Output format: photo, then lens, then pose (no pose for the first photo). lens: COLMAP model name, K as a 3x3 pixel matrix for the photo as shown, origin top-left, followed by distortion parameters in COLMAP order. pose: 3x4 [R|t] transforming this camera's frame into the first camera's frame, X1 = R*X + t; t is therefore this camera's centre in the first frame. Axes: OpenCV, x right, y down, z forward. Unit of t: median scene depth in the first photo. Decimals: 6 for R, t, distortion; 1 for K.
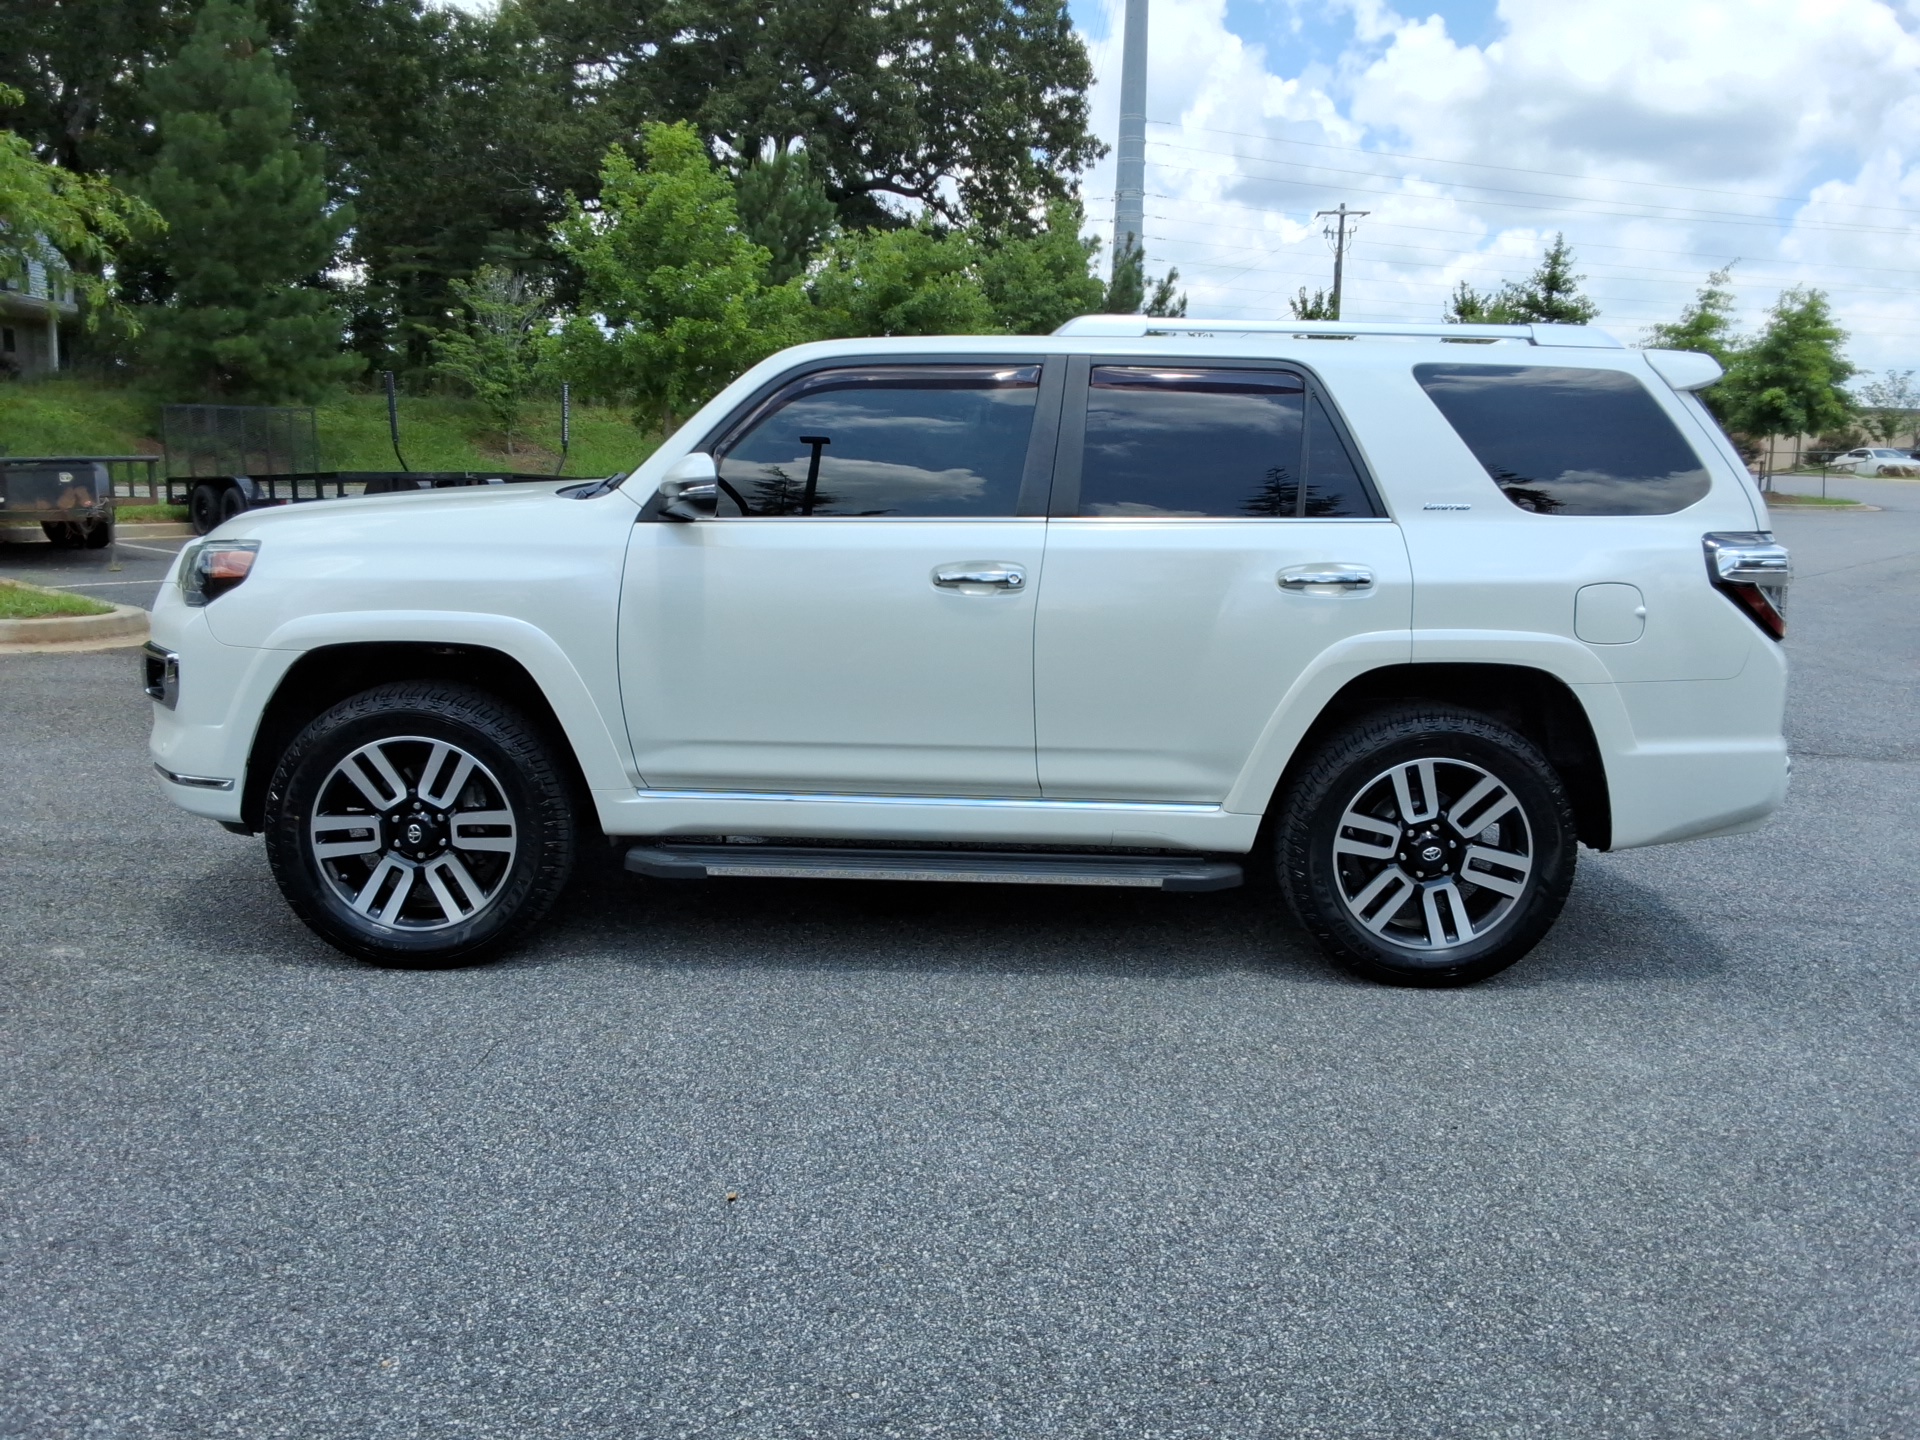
lens RADIAL K [[1557.1, 0, 983.2], [0, 1557.1, 712.8], [0, 0, 1]] dist [0.111514, -0.180019]
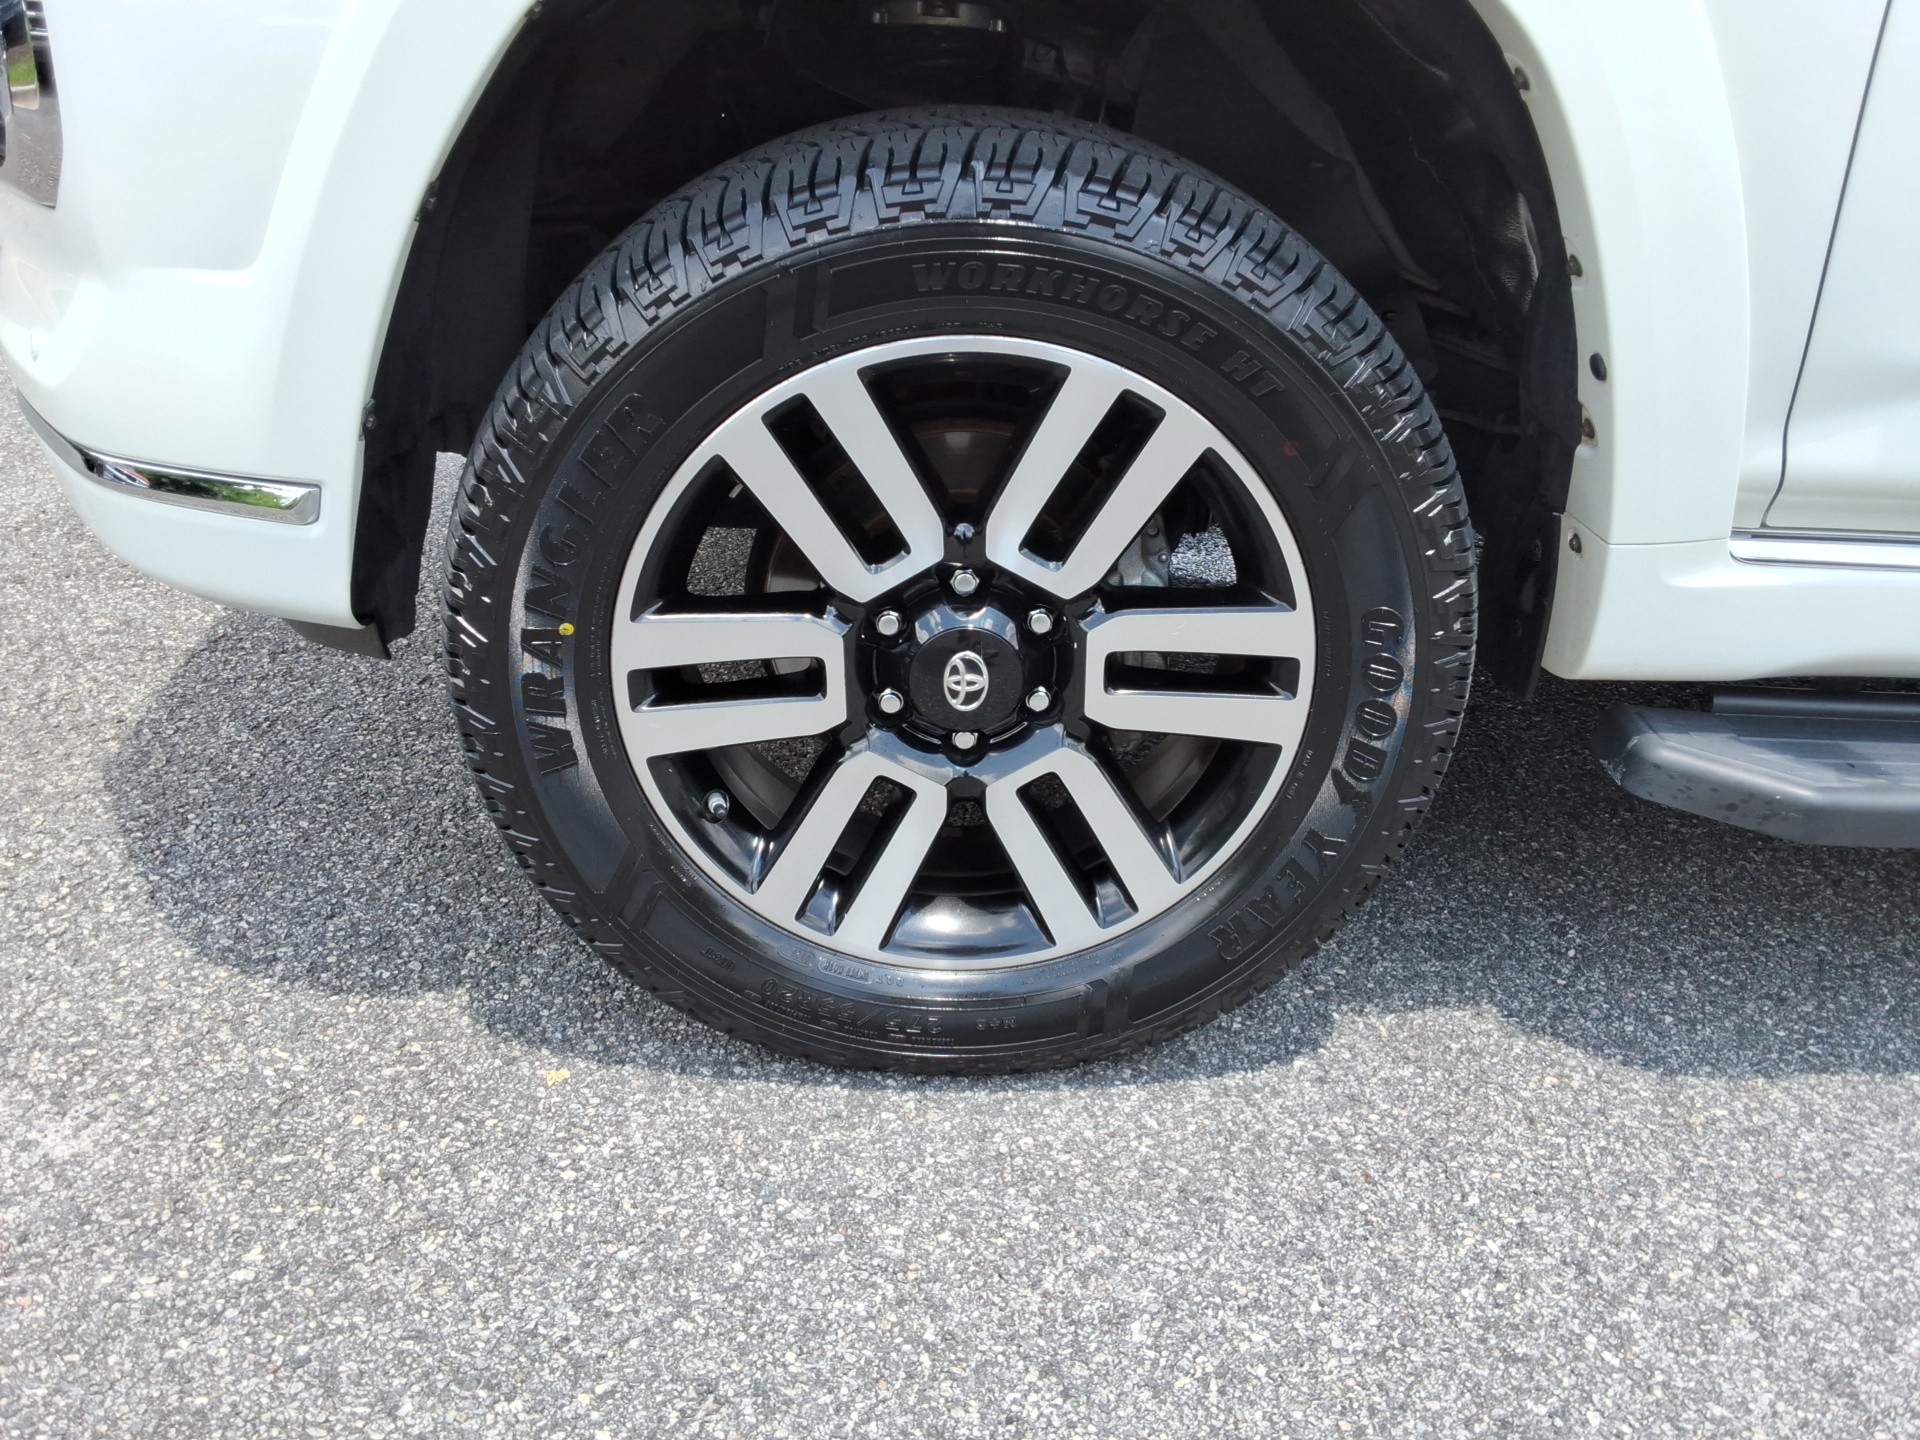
lens RADIAL K [[1557.1, 0, 958.4], [0, 1557.1, 699.3], [0, 0, 1]] dist [0.111514, -0.180019]
pose [[0.999417, 0.012313, 0.031854, -0.369562], [-0.020975, 0.957398, 0.288010, -0.001891], [-0.026951, -0.288510, 0.957097, 0.723366]]
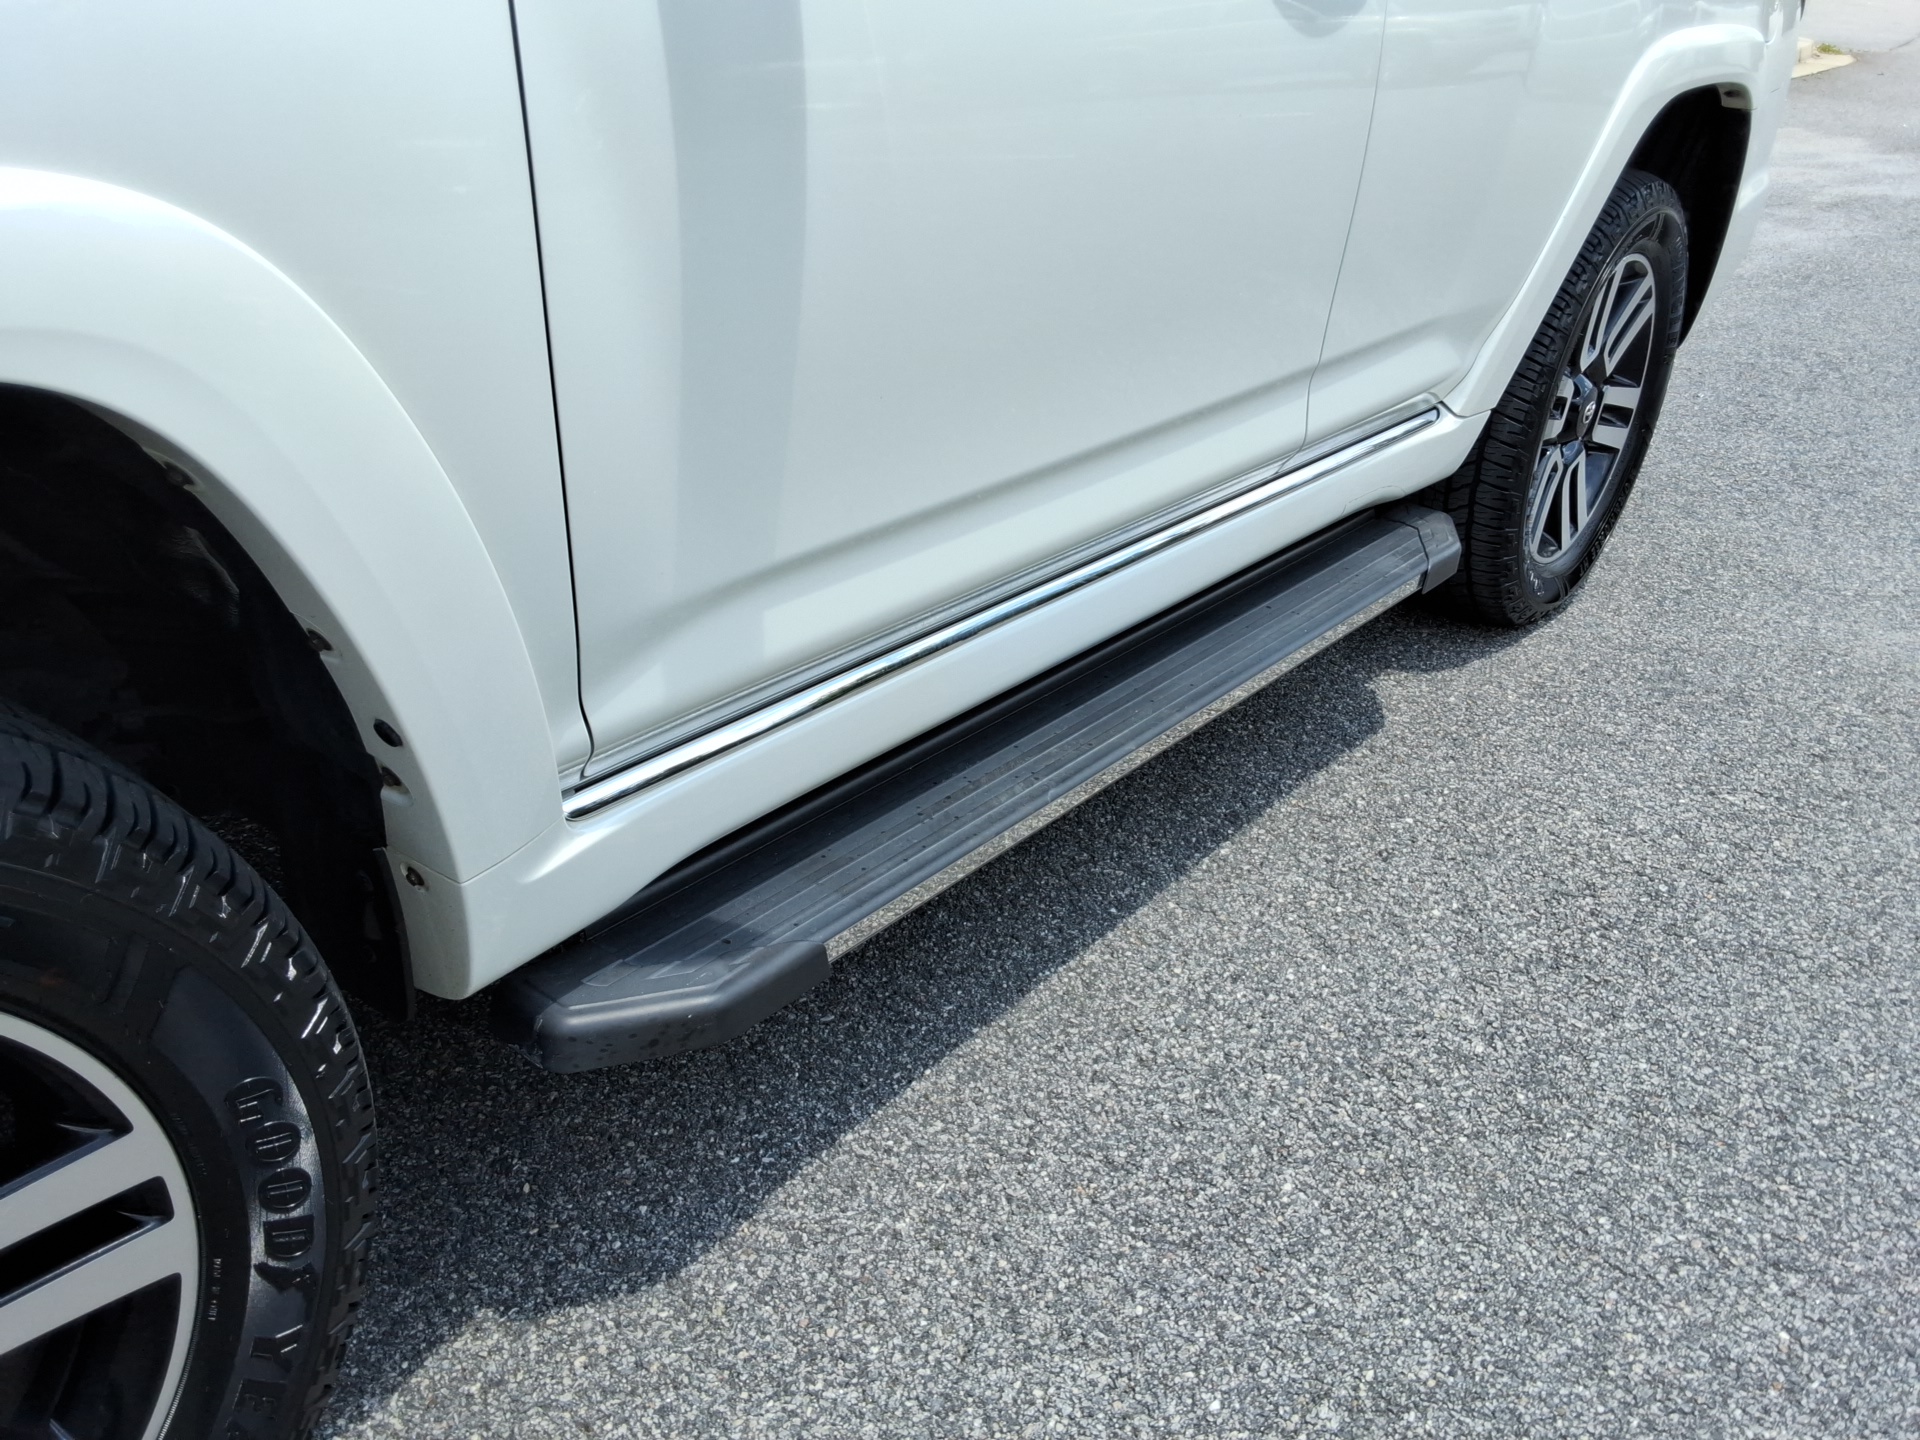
lens RADIAL K [[1557.1, 0, 977.1], [0, 1557.1, 692.1], [0, 0, 1]] dist [0.111514, -0.180019]
pose [[0.623387, -0.335632, 0.706215, -0.360524], [0.096072, 0.929222, 0.356814, -0.057421], [-0.775989, -0.154586, 0.611510, 0.783926]]
